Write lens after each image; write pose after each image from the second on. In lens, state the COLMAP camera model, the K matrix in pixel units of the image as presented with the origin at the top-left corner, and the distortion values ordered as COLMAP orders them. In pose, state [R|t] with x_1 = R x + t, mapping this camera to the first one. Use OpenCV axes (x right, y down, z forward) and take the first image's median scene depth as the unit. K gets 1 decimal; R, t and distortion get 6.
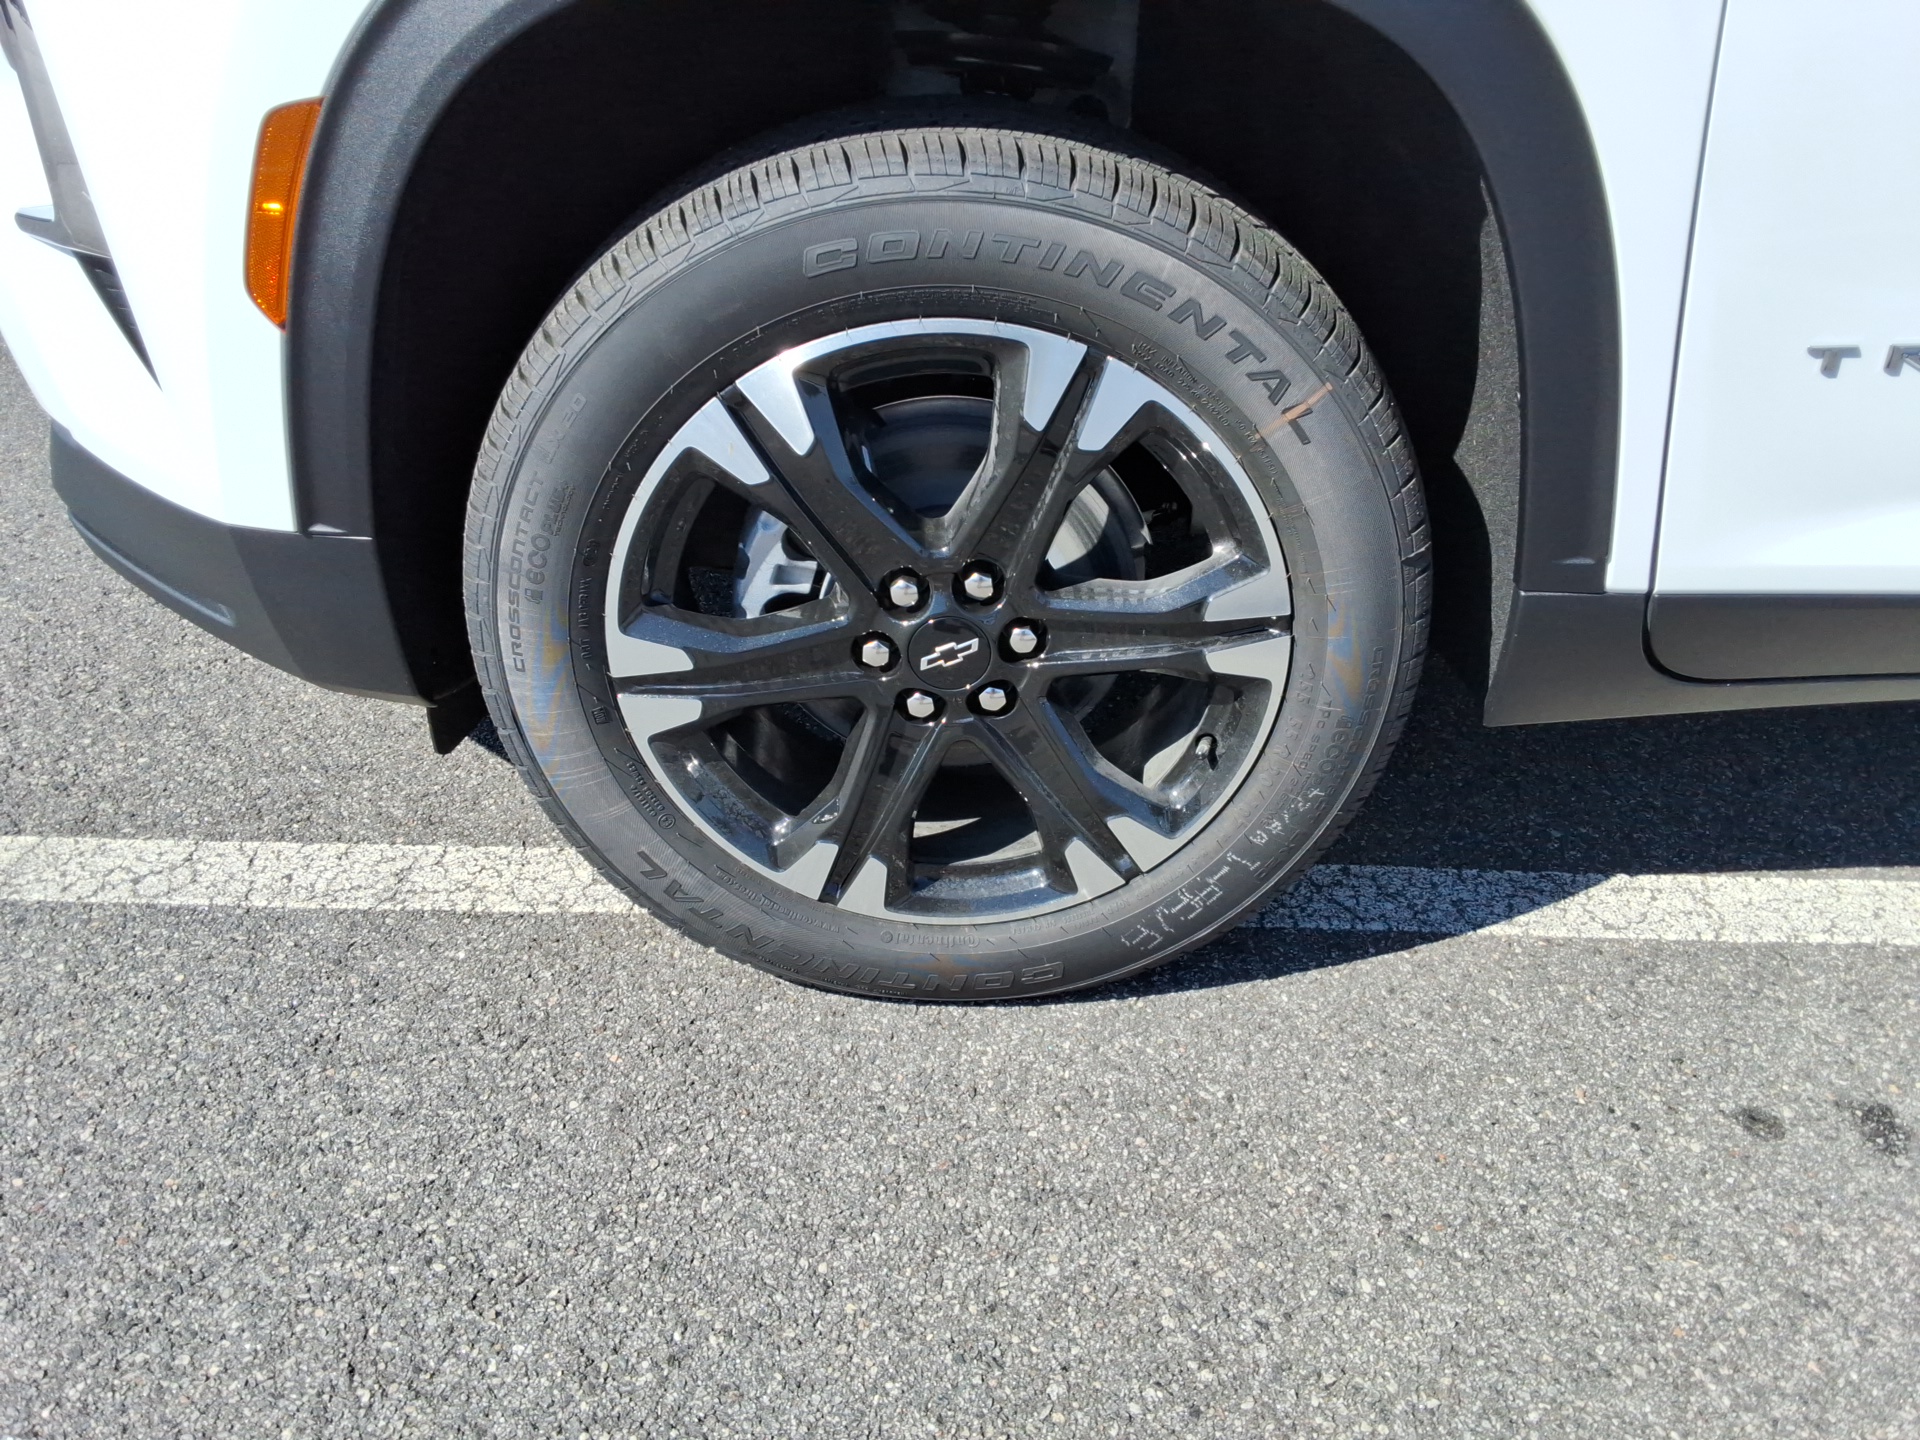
lens RADIAL K [[1539.4, 0, 970.7], [0, 1539.4, 713.6], [0, 0, 1]] dist [0.115103, -0.178424]
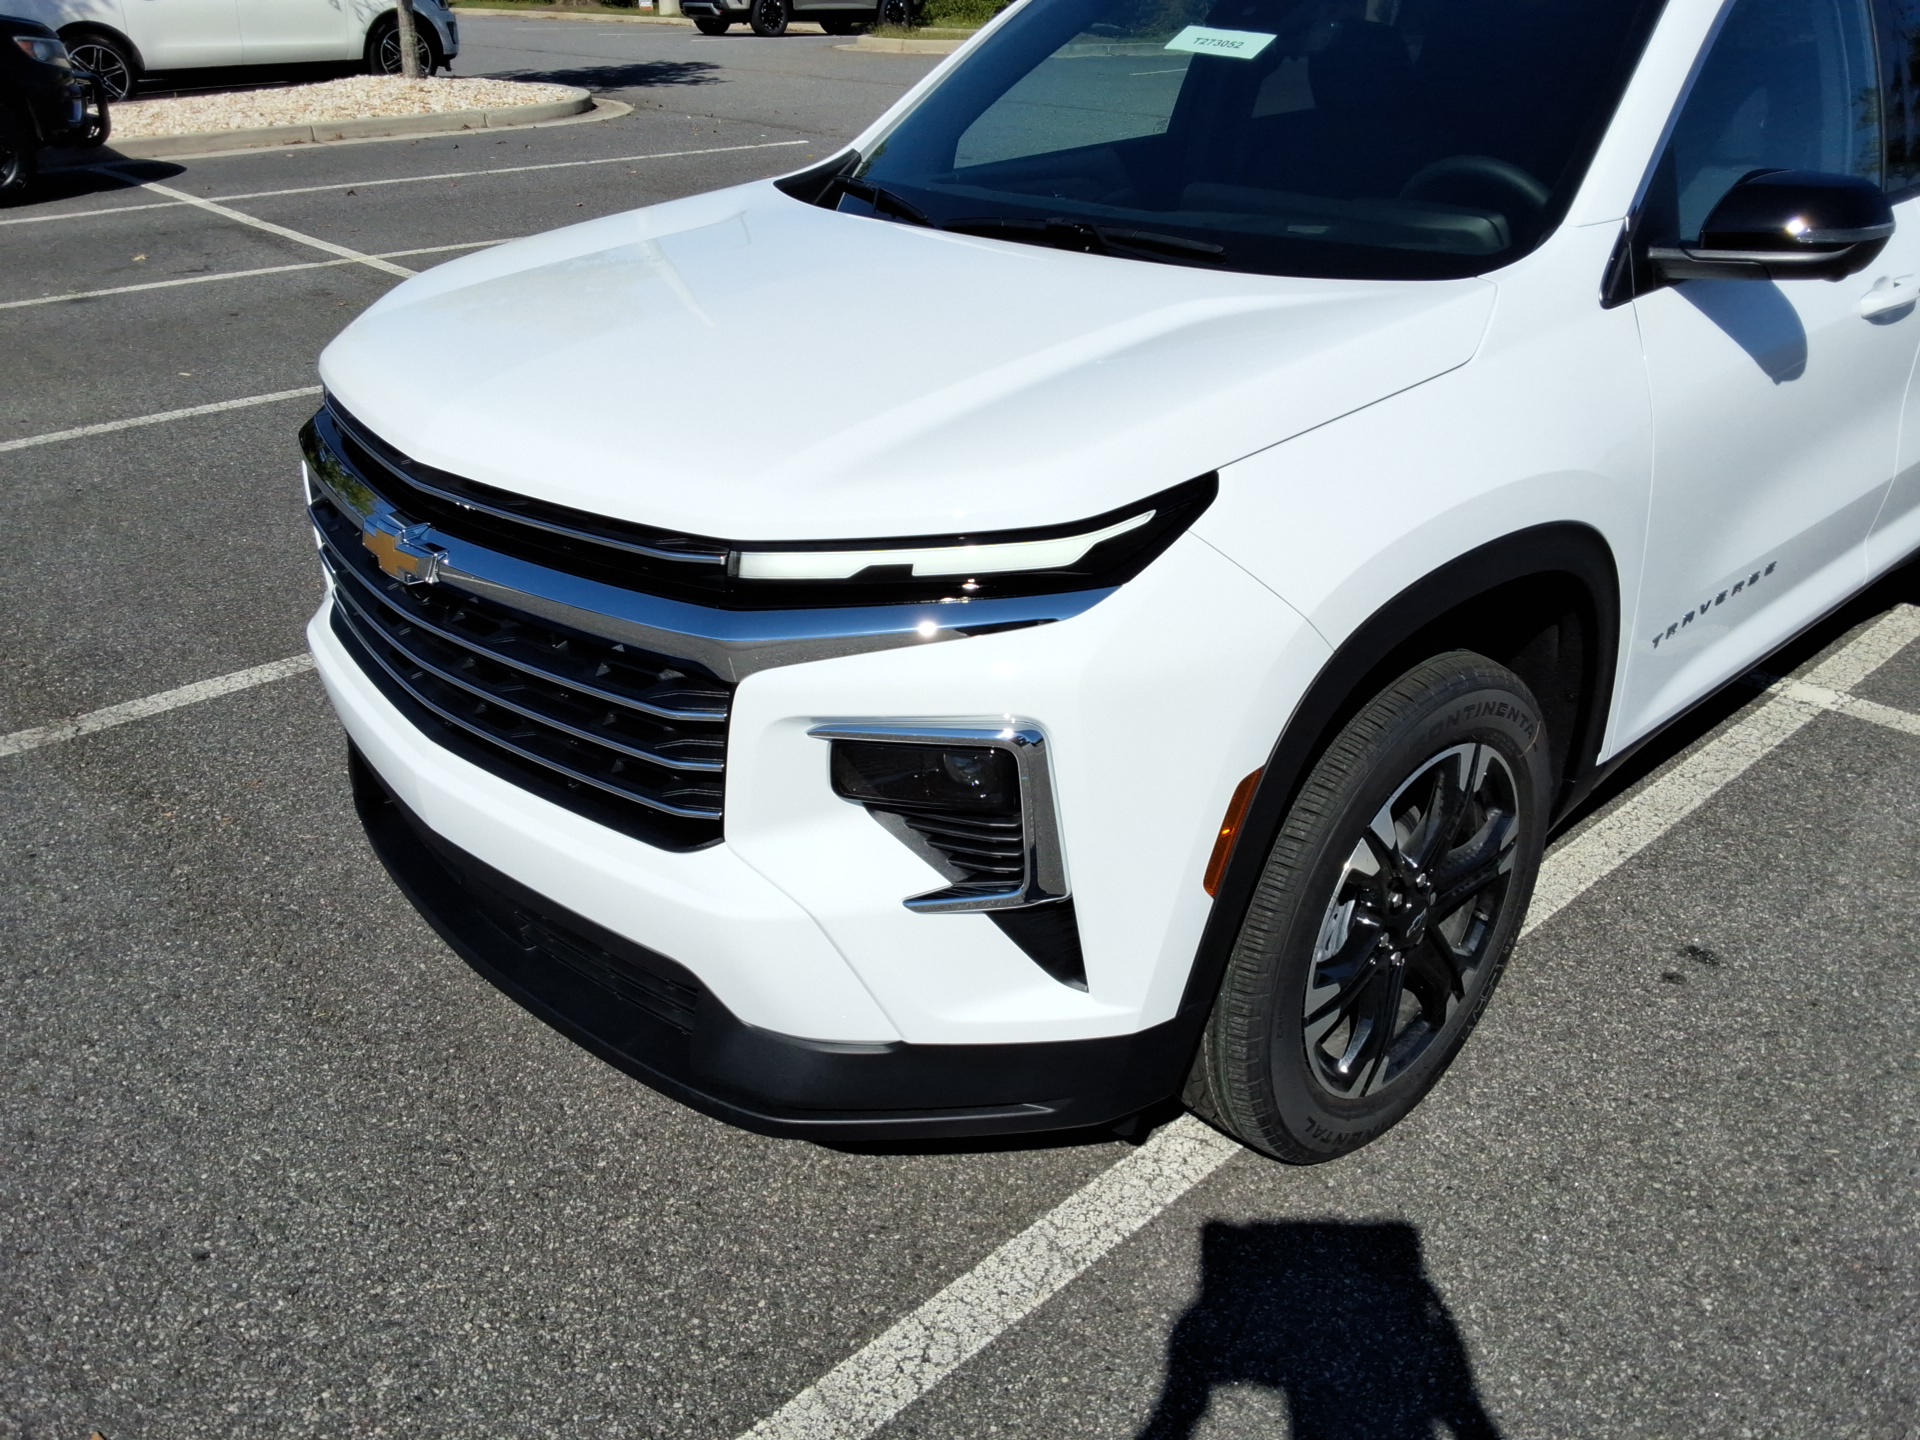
lens RADIAL K [[1539.4, 0, 963.5], [0, 1539.4, 711.1], [0, 0, 1]] dist [0.115103, -0.178424]
pose [[0.715844, -0.317822, 0.621737, -1.102318], [0.369266, 0.928019, 0.049230, -0.423212], [-0.592629, 0.194345, 0.781678, -0.112310]]
